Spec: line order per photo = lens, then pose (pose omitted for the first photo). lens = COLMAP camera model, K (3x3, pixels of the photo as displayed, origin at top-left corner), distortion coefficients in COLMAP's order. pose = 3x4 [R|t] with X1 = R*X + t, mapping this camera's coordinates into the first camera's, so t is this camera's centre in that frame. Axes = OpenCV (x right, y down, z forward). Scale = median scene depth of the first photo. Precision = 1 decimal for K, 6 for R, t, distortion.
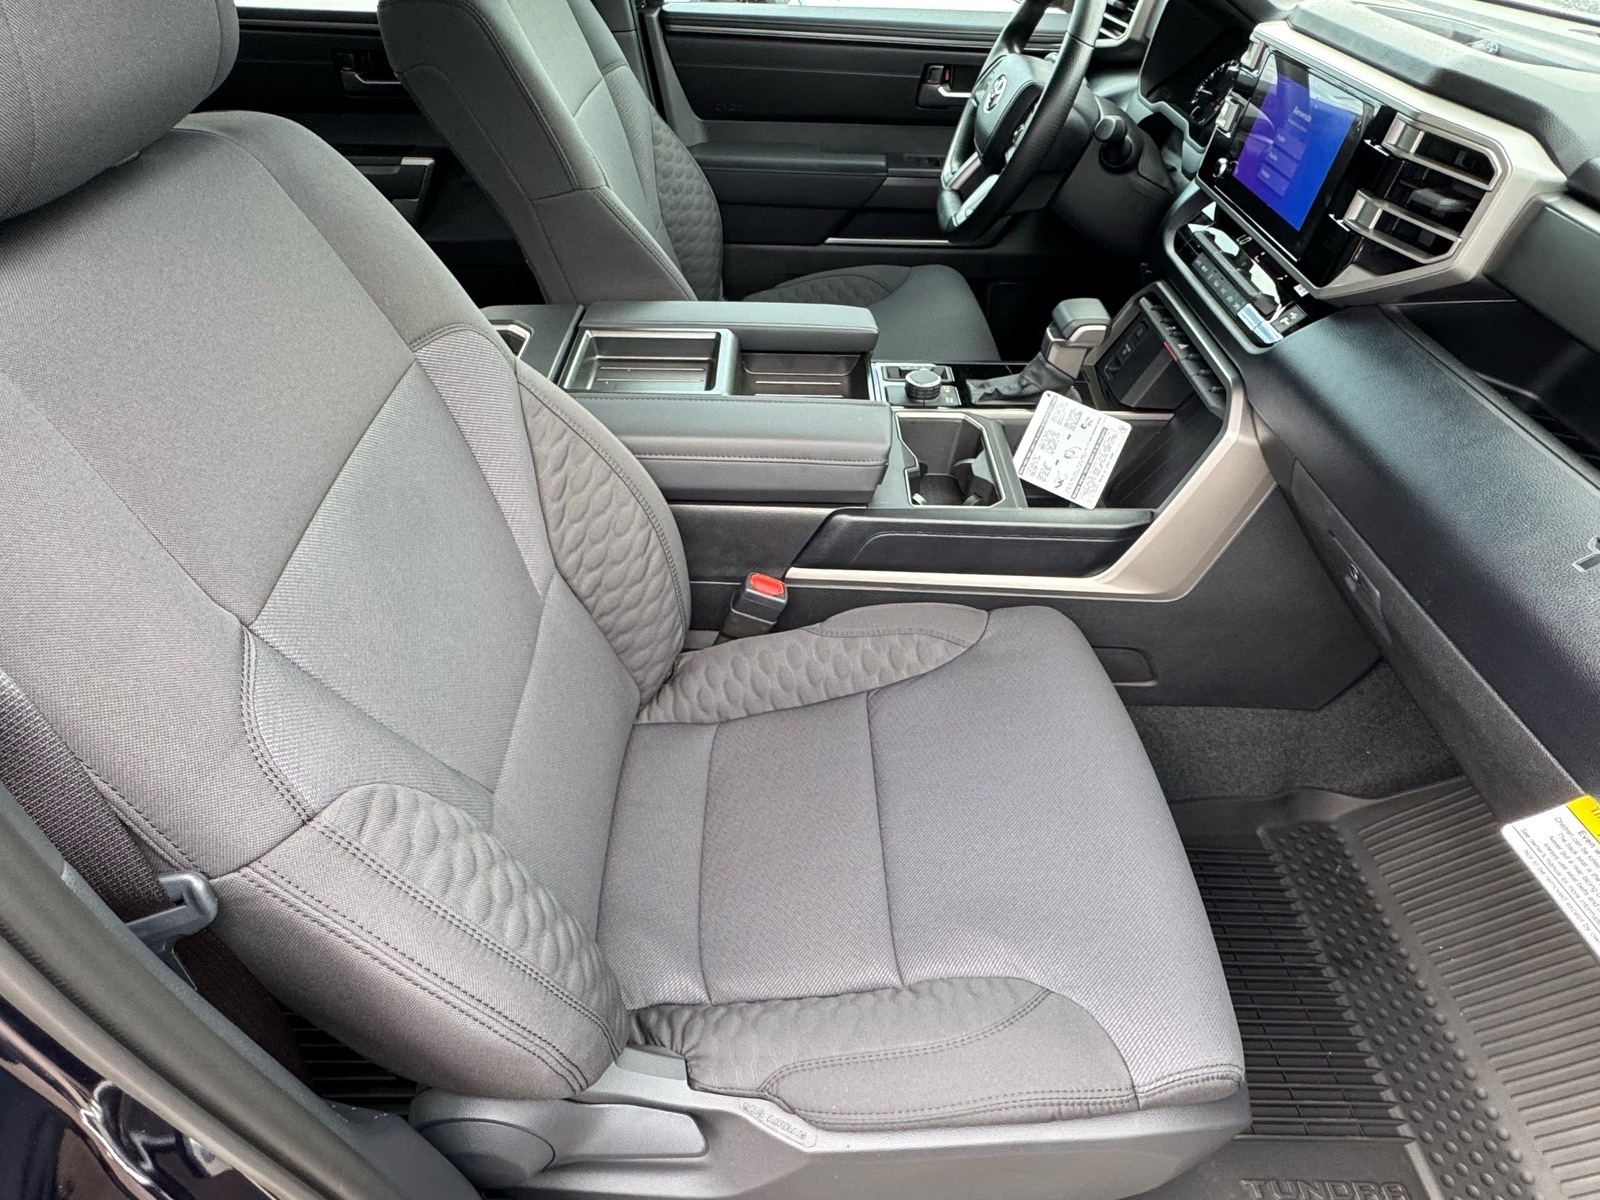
lens RADIAL K [[967.7, 0, 780.8], [0, 967.7, 604.9], [0, 0, 1]] dist [-0.005150, 0.002819]
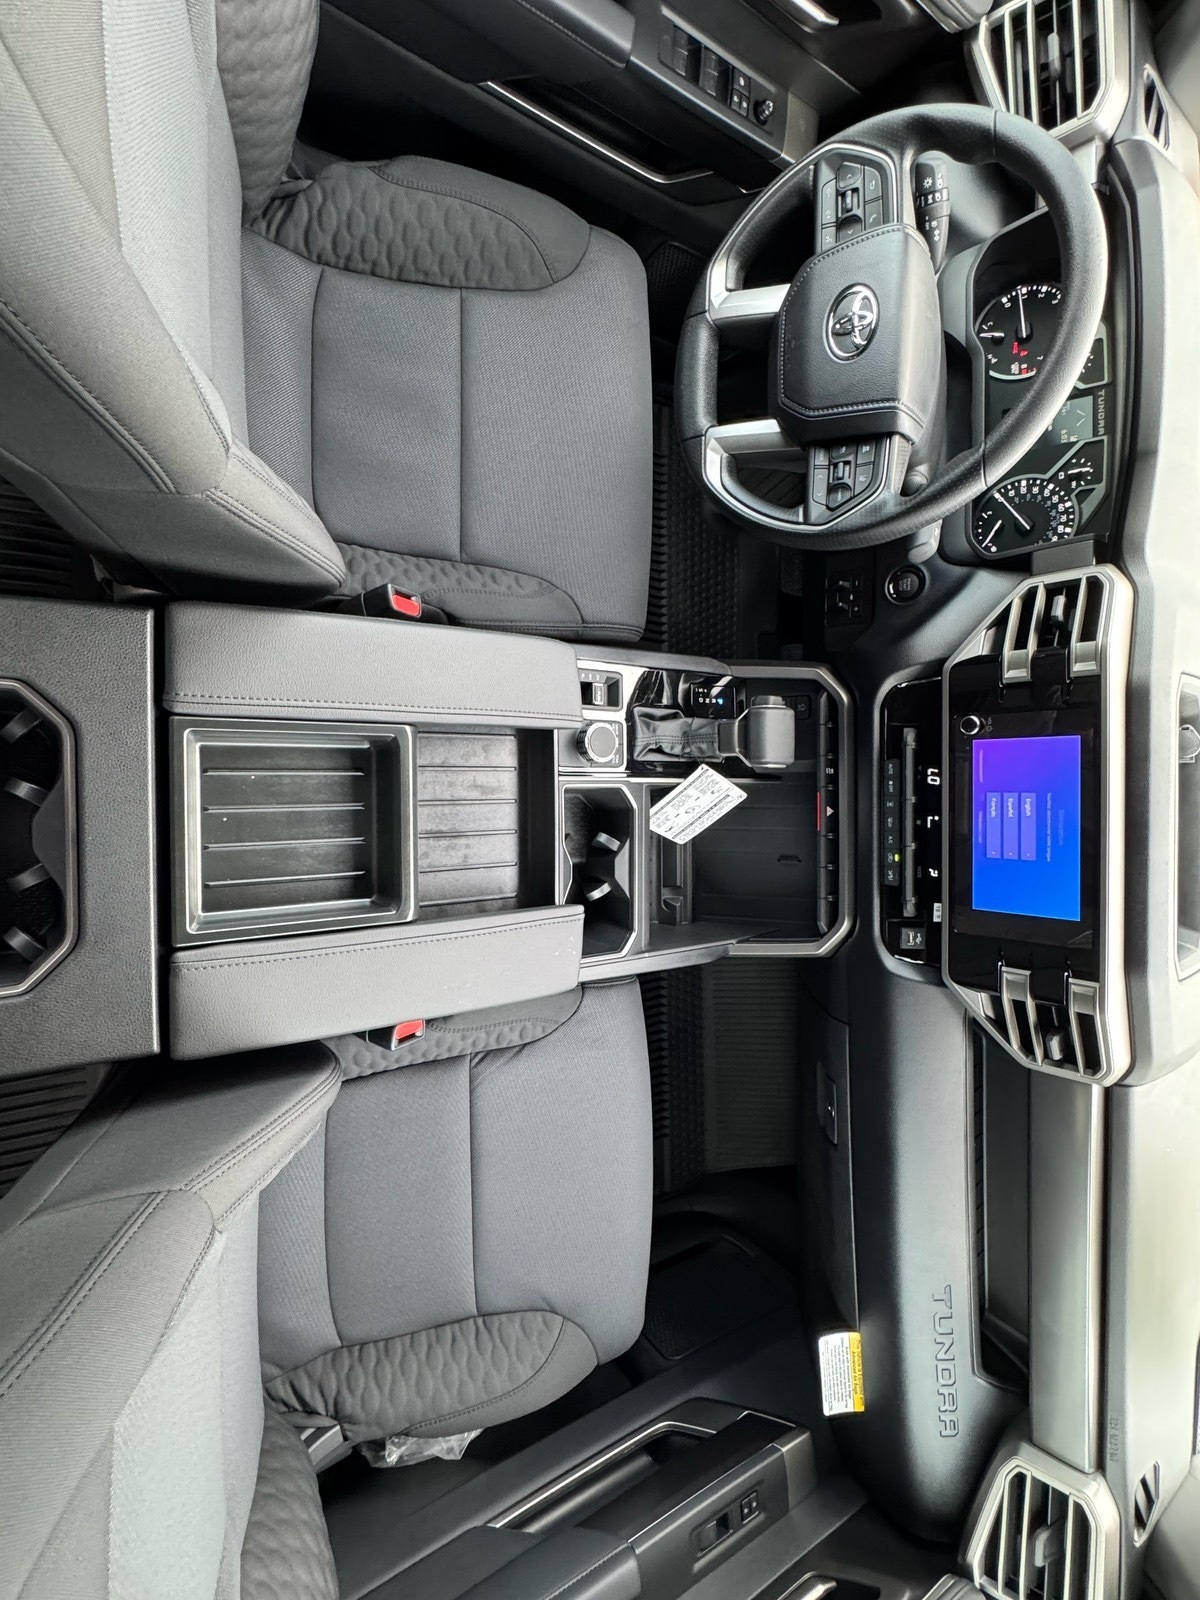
lens RADIAL K [[782.3, 0, 598.6], [0, 782.3, 792.7], [0, 0, 1]] dist [-0.002015, 0.000266]
pose [[0.833807, -0.017951, 0.551764, -0.289005], [-0.416041, 0.636529, 0.649416, -0.770102], [-0.362871, -0.771044, 0.523274, 0.681944]]
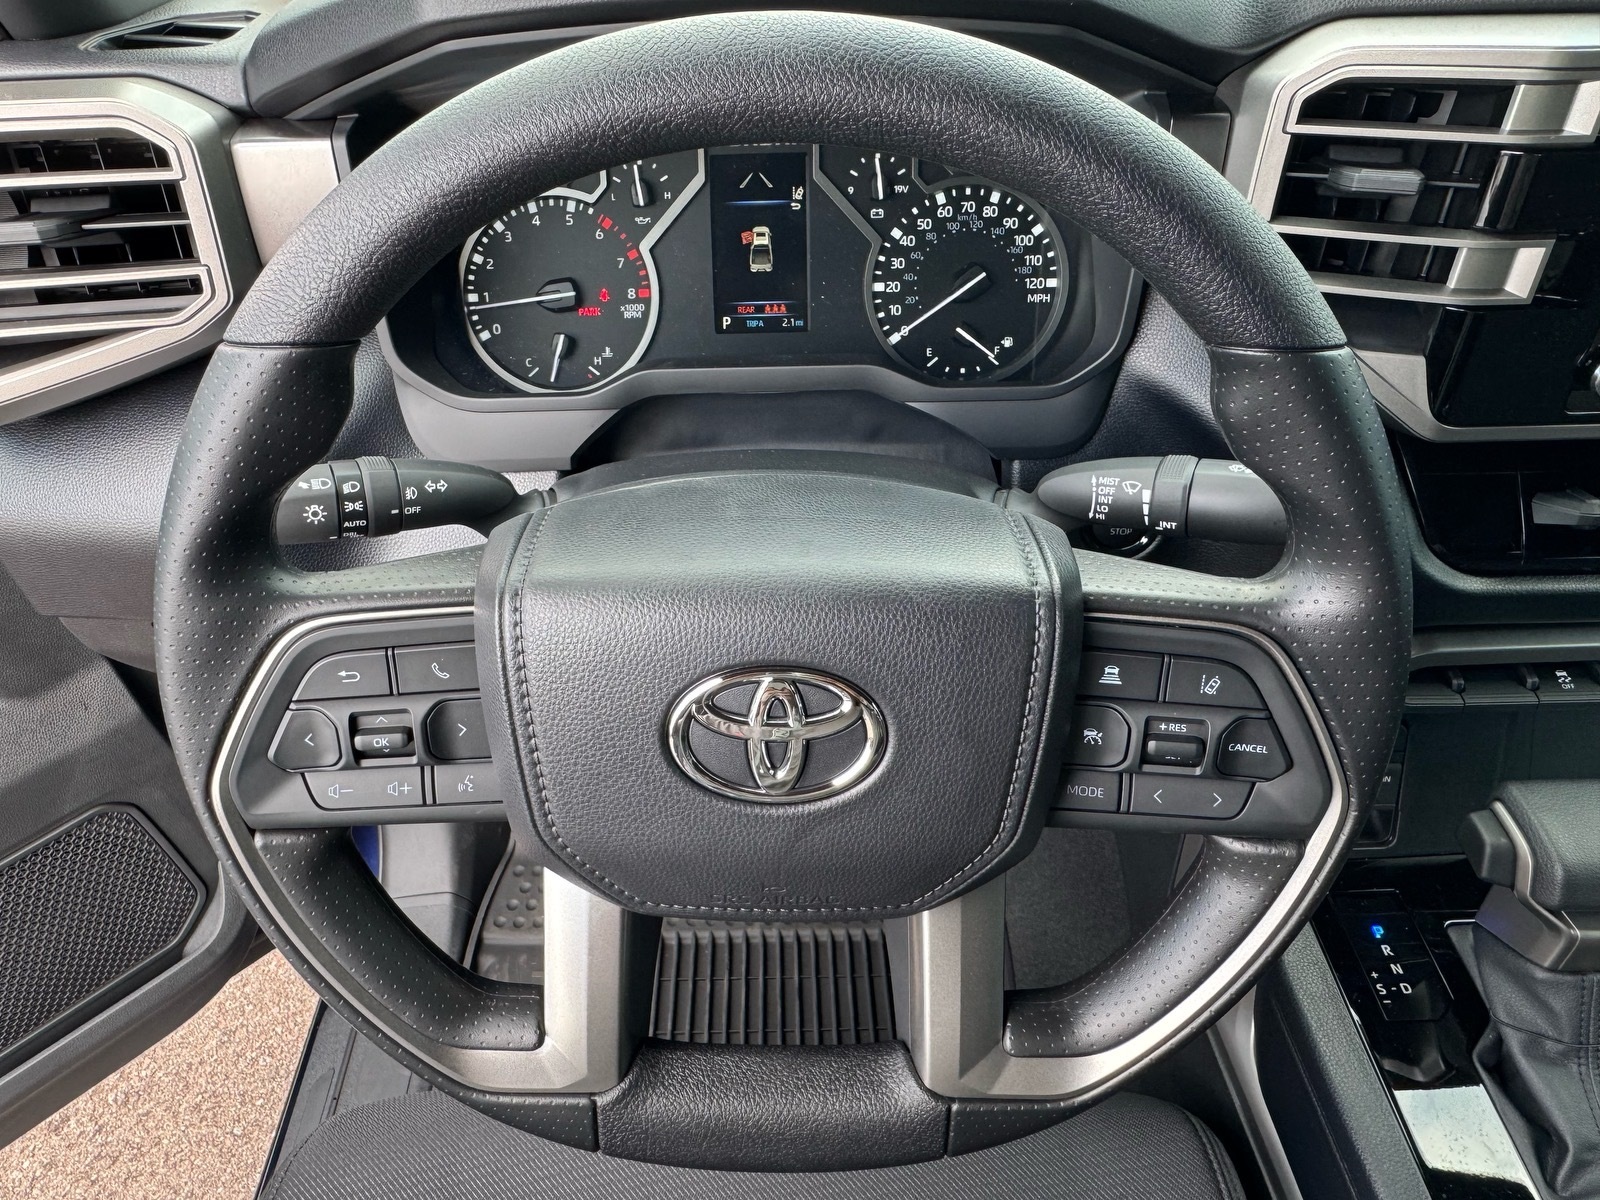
lens RADIAL K [[1048.6, 0, 754.3], [0, 1048.6, 605.1], [0, 0, 1]] dist [-0.004793, -0.000702]
pose [[-0.014709, -0.678811, 0.734166, 0.088275], [0.661527, 0.543973, 0.516212, -0.859061], [-0.749777, 0.493264, 0.441051, 1.132936]]
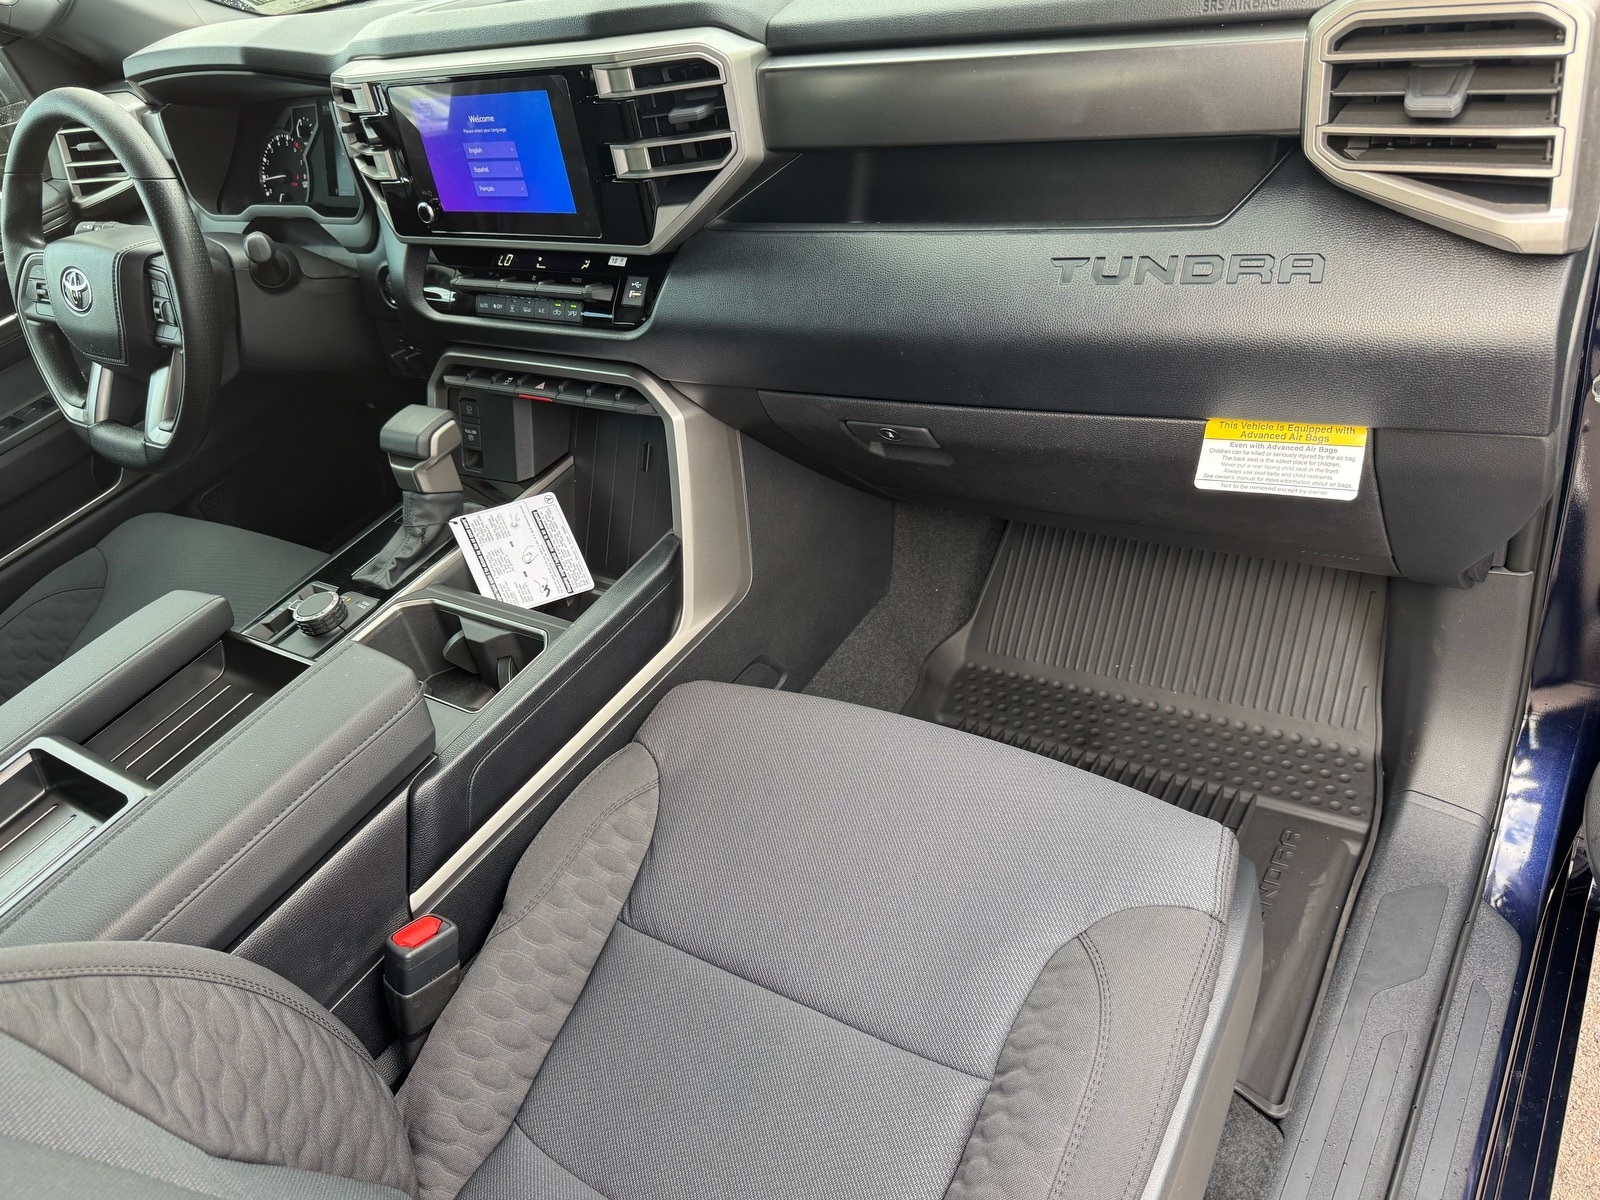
lens RADIAL K [[1188.0, 0, 800.0], [0, 1188.0, 600.0], [0, 0, 1]] dist [0.094136, -0.132432]
pose [[0.528711, -0.621975, 0.577592, -0.218199], [0.704747, 0.700929, 0.109684, -0.087542], [-0.473072, 0.349065, 0.808923, 0.079133]]
